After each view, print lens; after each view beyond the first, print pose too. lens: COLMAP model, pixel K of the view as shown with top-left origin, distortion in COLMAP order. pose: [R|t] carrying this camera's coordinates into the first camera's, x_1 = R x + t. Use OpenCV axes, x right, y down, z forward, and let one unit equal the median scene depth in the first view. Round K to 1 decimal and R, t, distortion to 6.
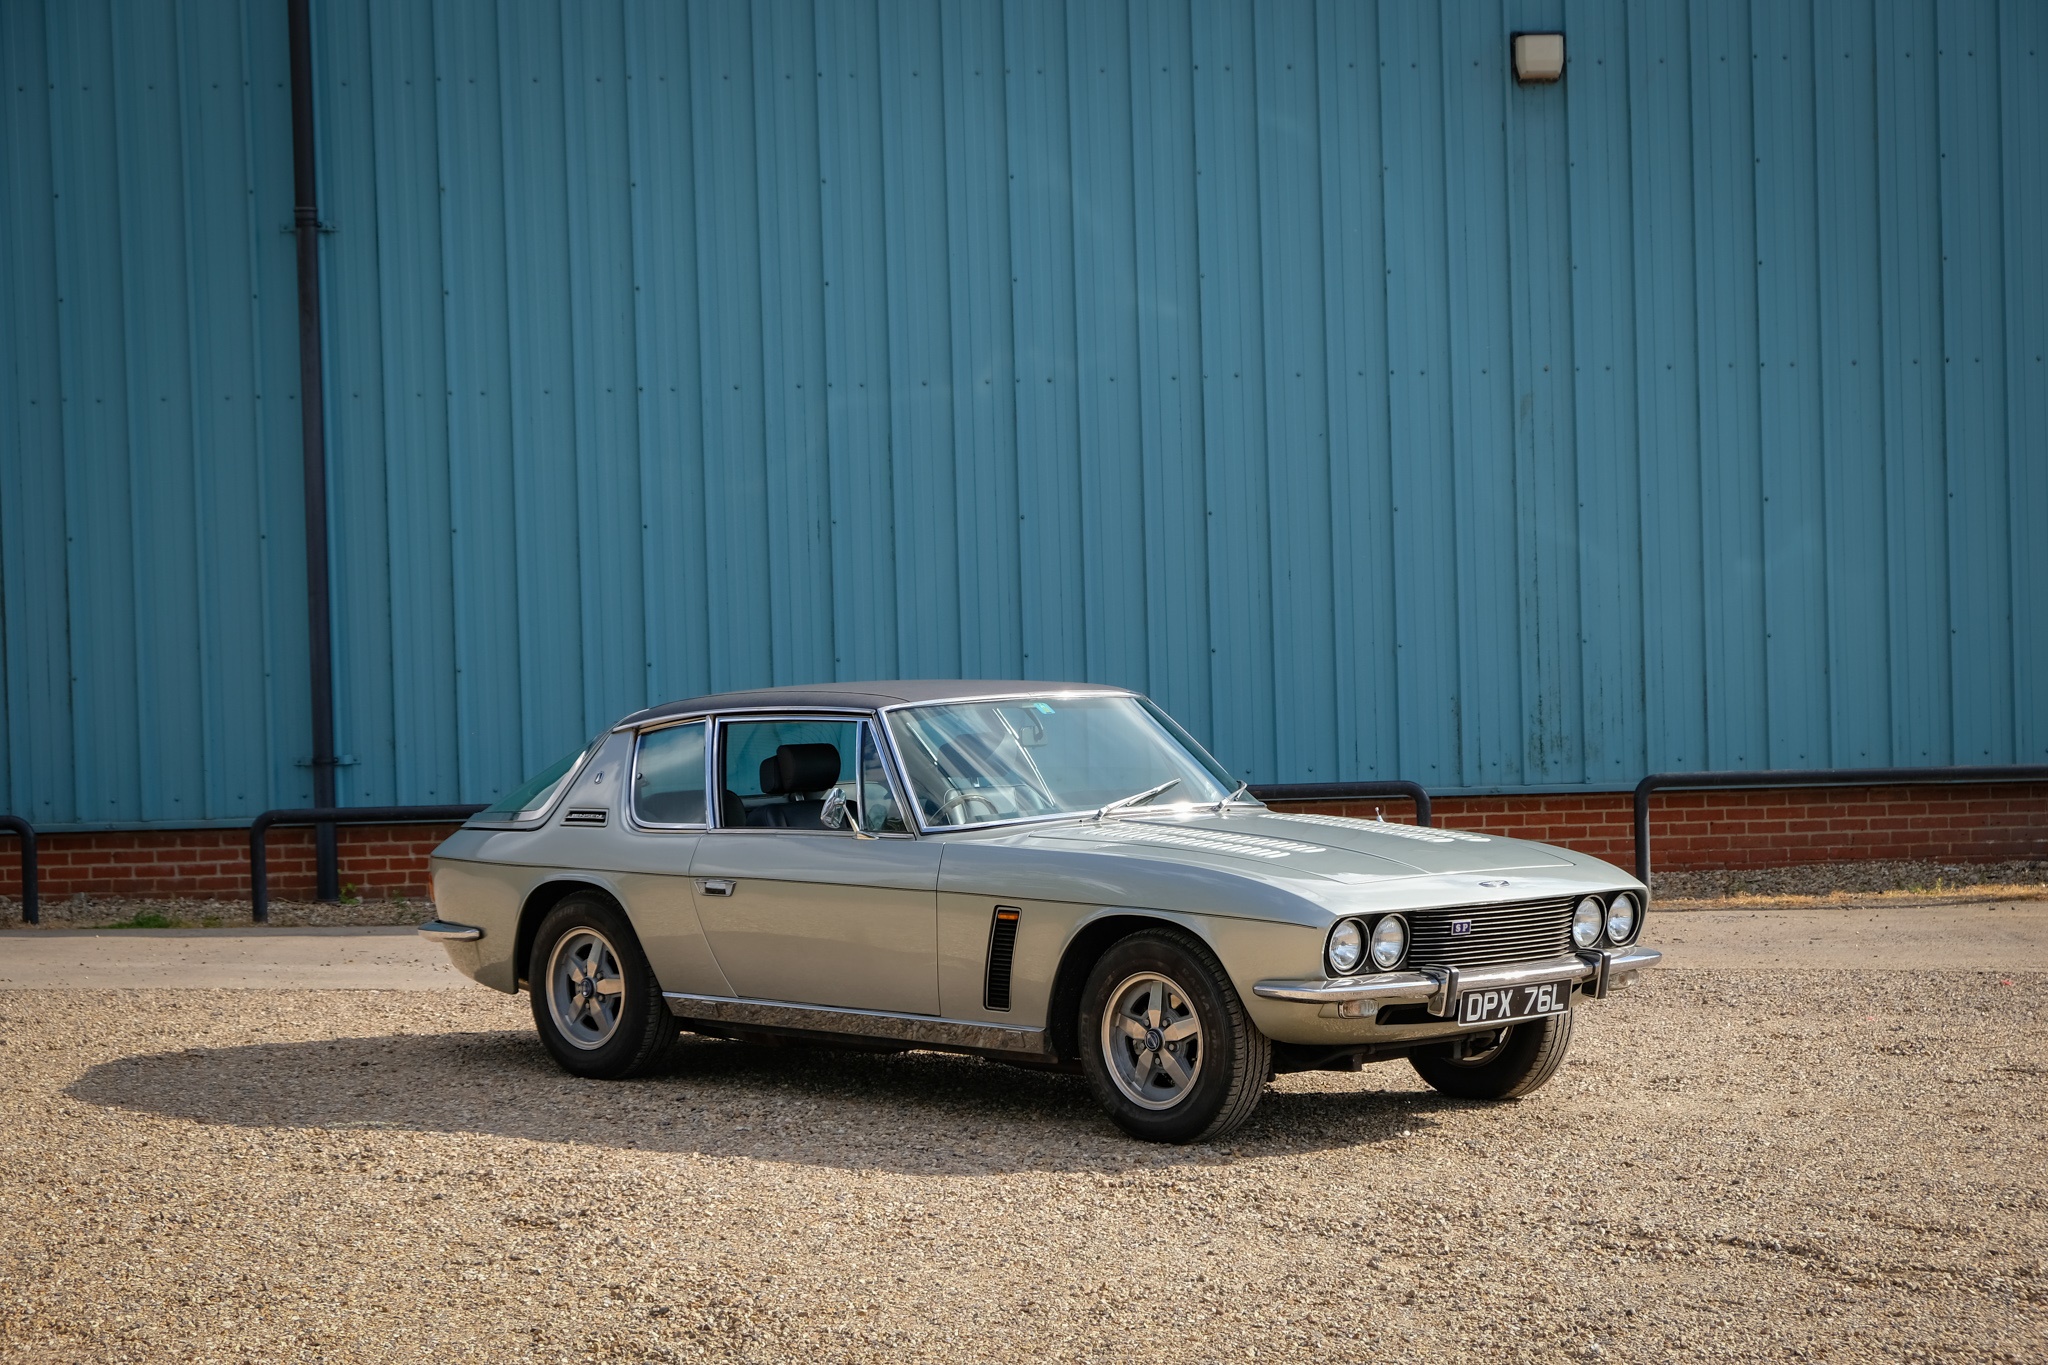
lens RADIAL K [[4932.0, 0, 1180.0], [0, 4932.0, 685.0], [0, 0, 1]] dist [0.054796, 1.229958]
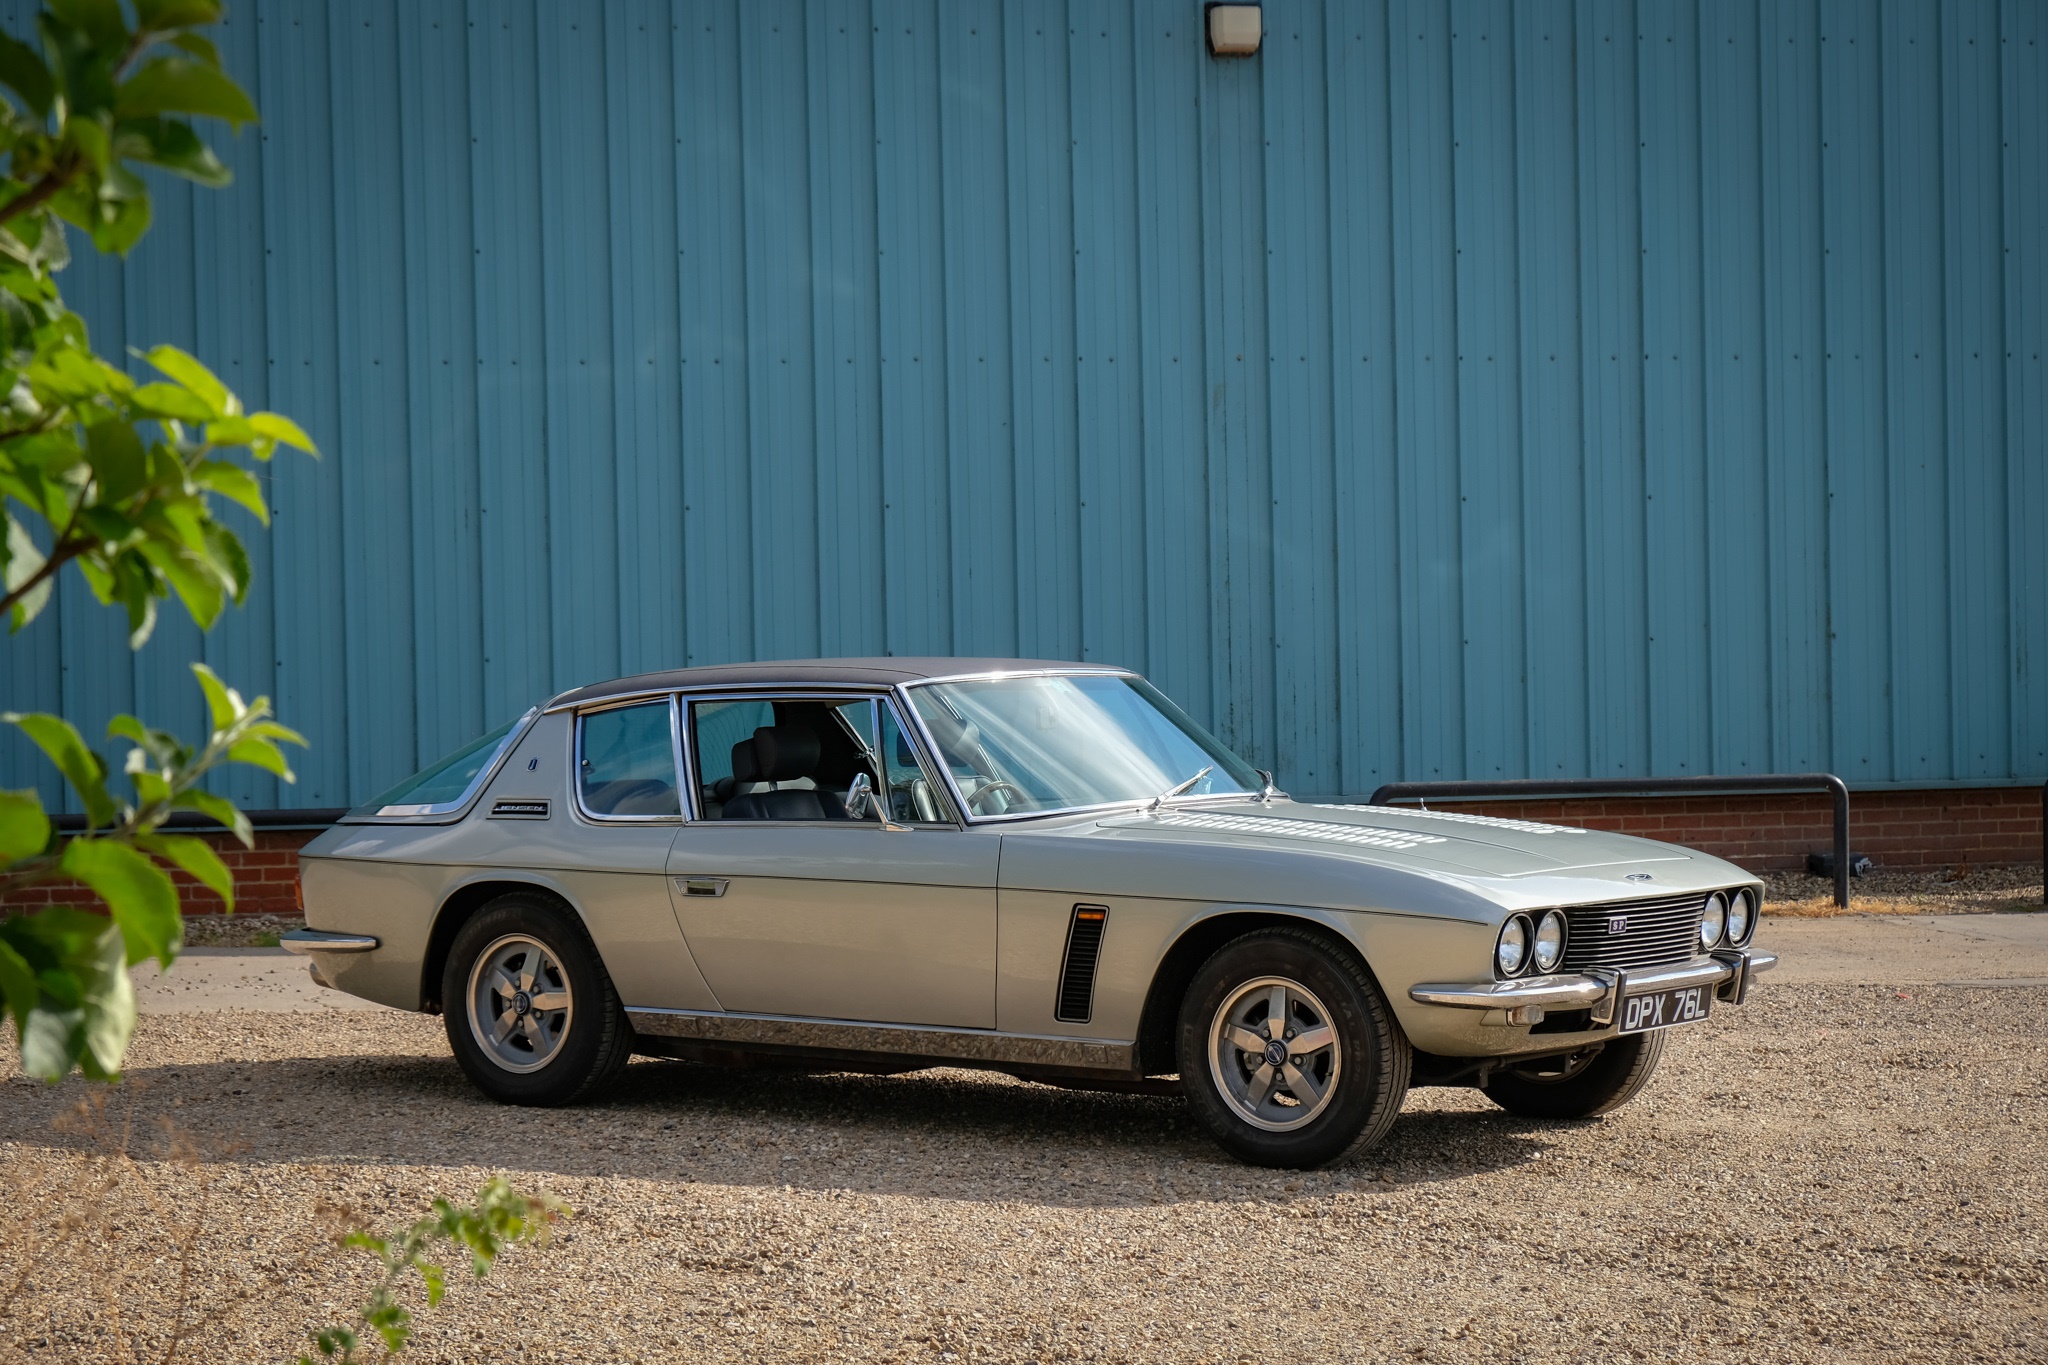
lens RADIAL K [[4876.7, 0, 1111.0], [0, 4876.7, 685.4], [0, 0, 1]] dist [0.012581, 2.501046]
pose [[0.984786, 0.005740, 0.173678, -0.171262], [-0.003835, 0.999929, -0.011304, 0.014364], [-0.173731, 0.010466, 0.984738, 0.126060]]
